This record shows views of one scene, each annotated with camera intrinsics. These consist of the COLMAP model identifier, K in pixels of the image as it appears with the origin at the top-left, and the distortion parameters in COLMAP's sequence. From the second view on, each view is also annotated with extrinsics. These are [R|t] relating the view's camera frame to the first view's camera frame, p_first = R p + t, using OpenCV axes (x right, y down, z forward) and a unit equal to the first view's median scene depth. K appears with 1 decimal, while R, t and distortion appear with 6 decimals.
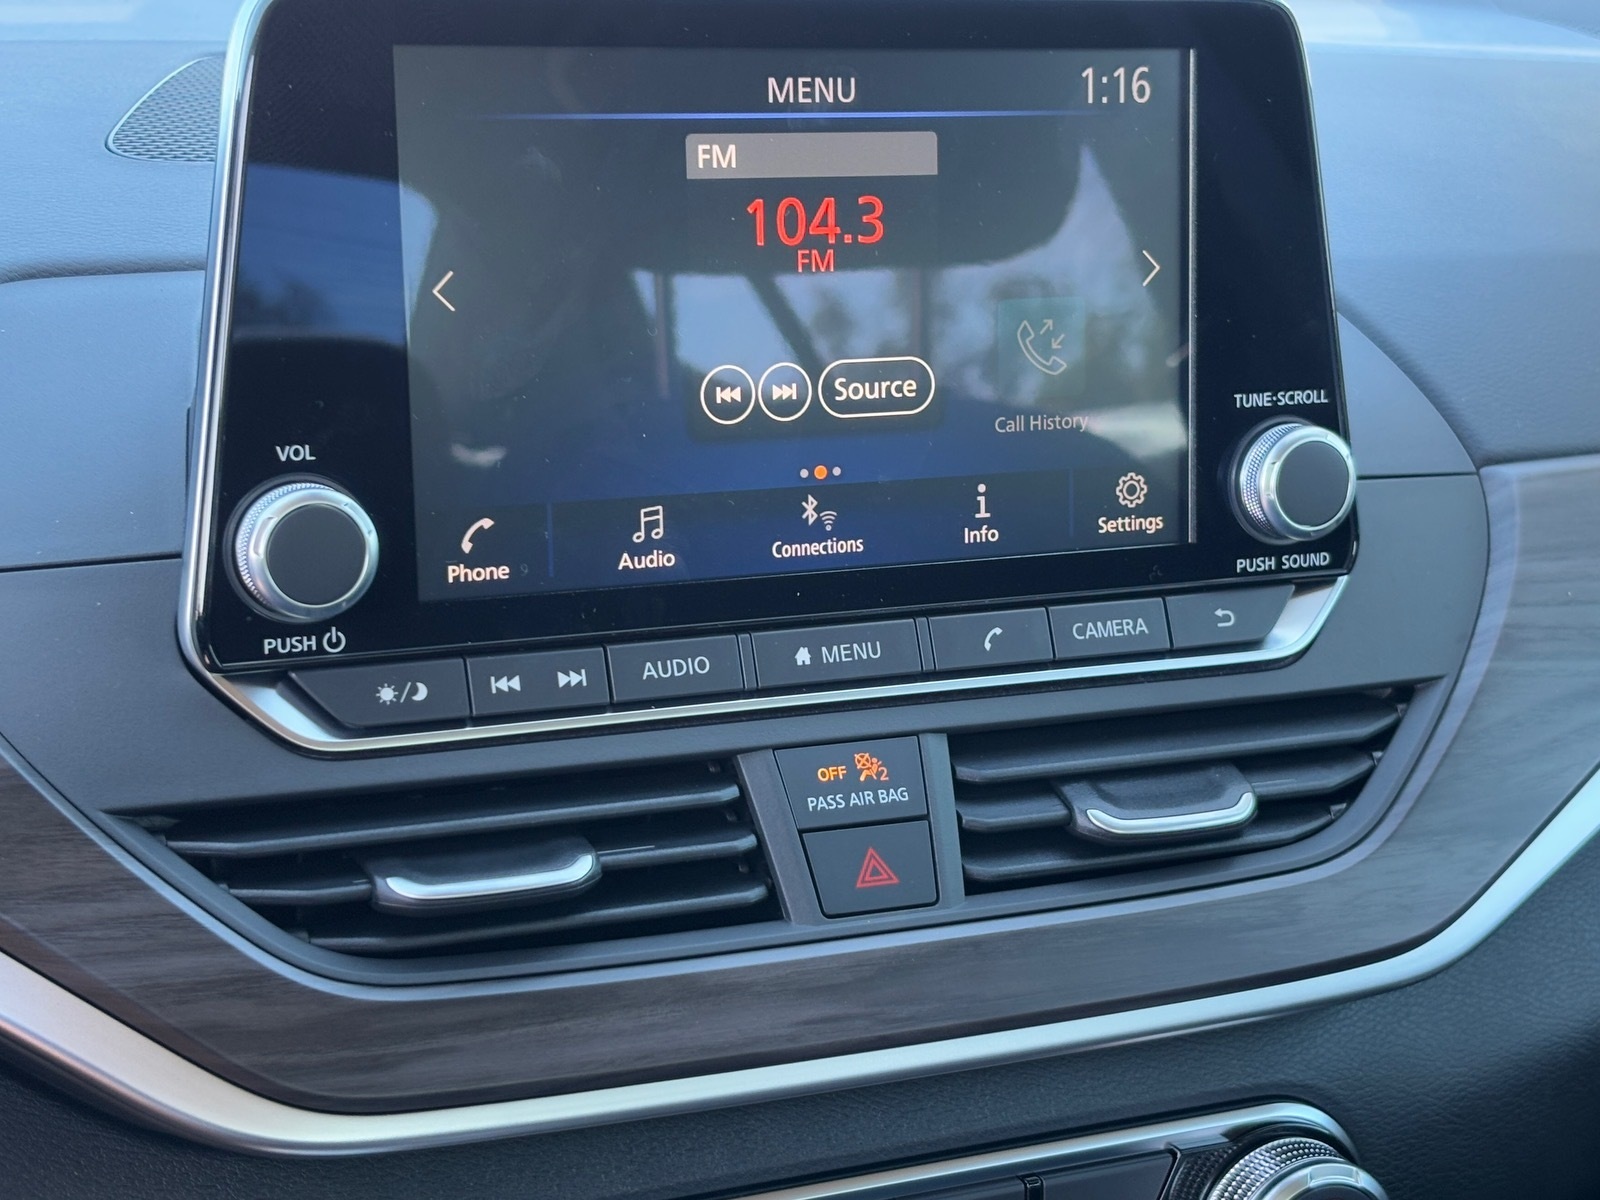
lens RADIAL K [[2804.4, 0, 829.7], [0, 2804.4, 603.5], [0, 0, 1]] dist [0.249332, 0.000000]
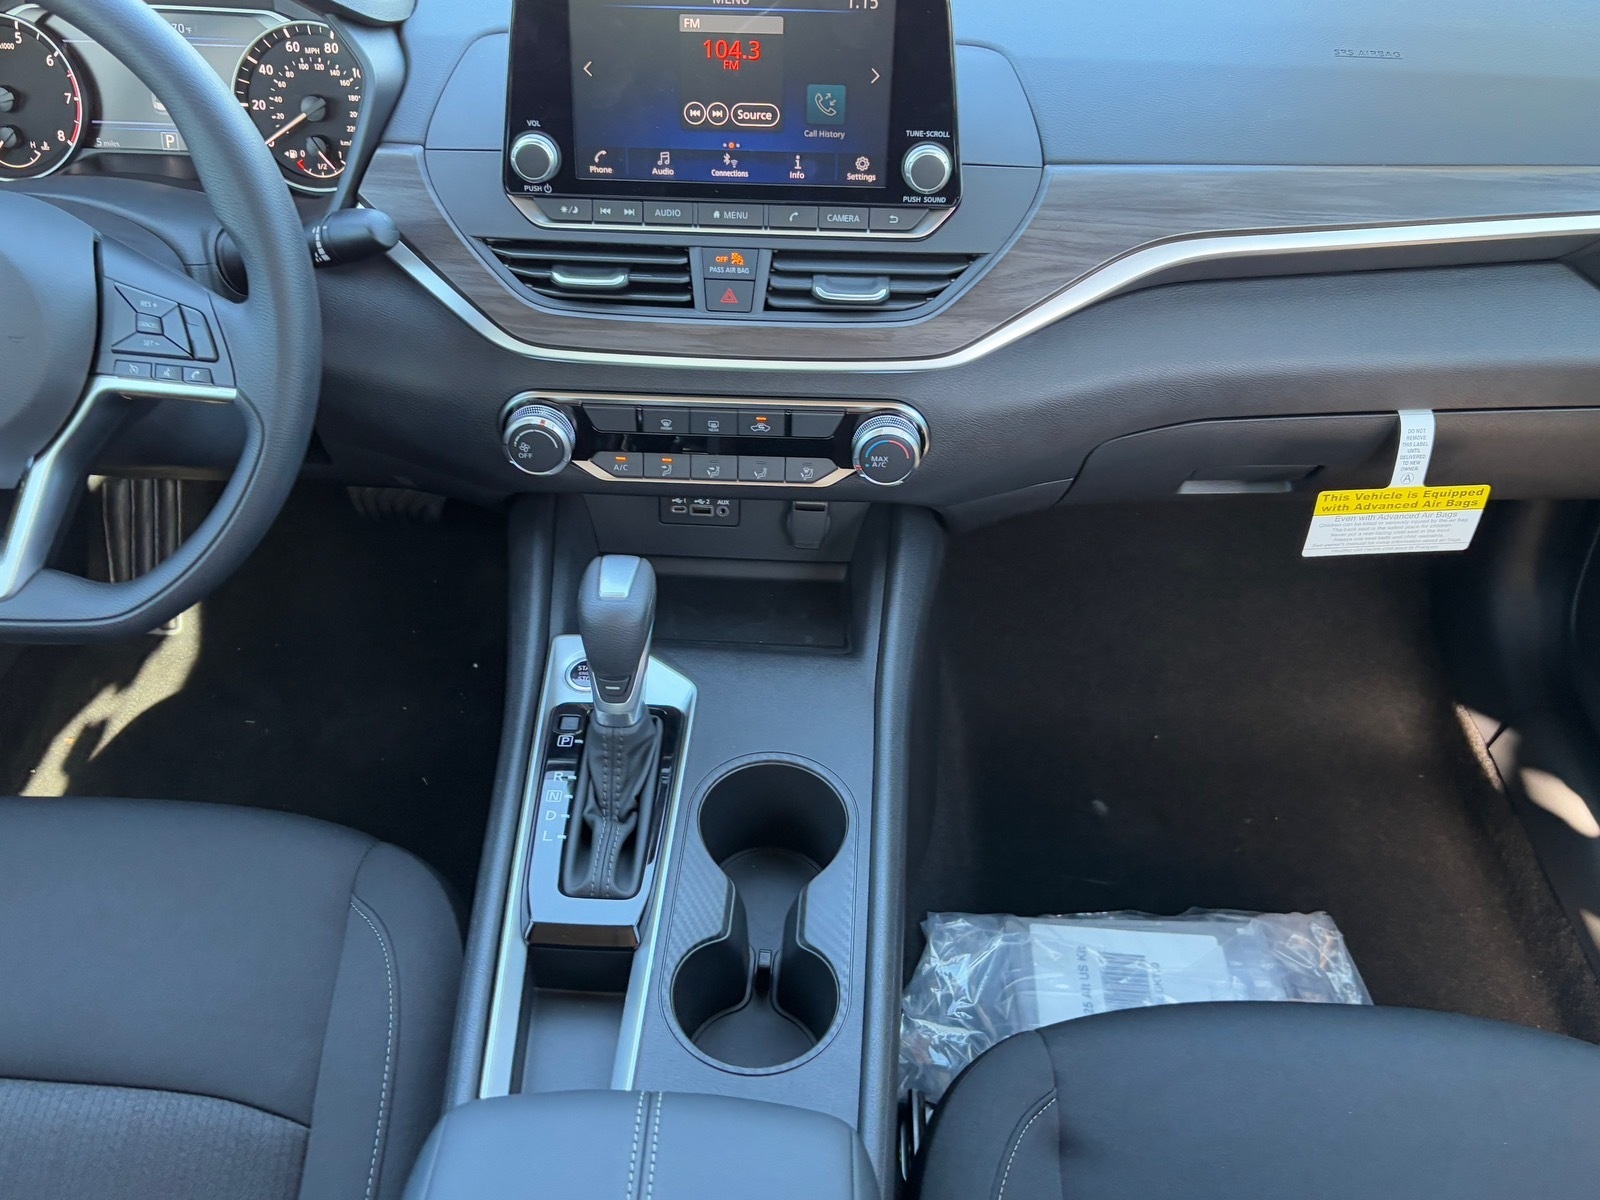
lens RADIAL K [[1457.7, 0, 795.6], [0, 1457.7, 606.4], [0, 0, 1]] dist [0.011389, 0.000000]
pose [[0.899806, 0.260607, -0.349906, 0.662444], [-0.098991, 0.903033, 0.418010, -0.240398], [0.424913, -0.341490, 0.838352, -0.306375]]
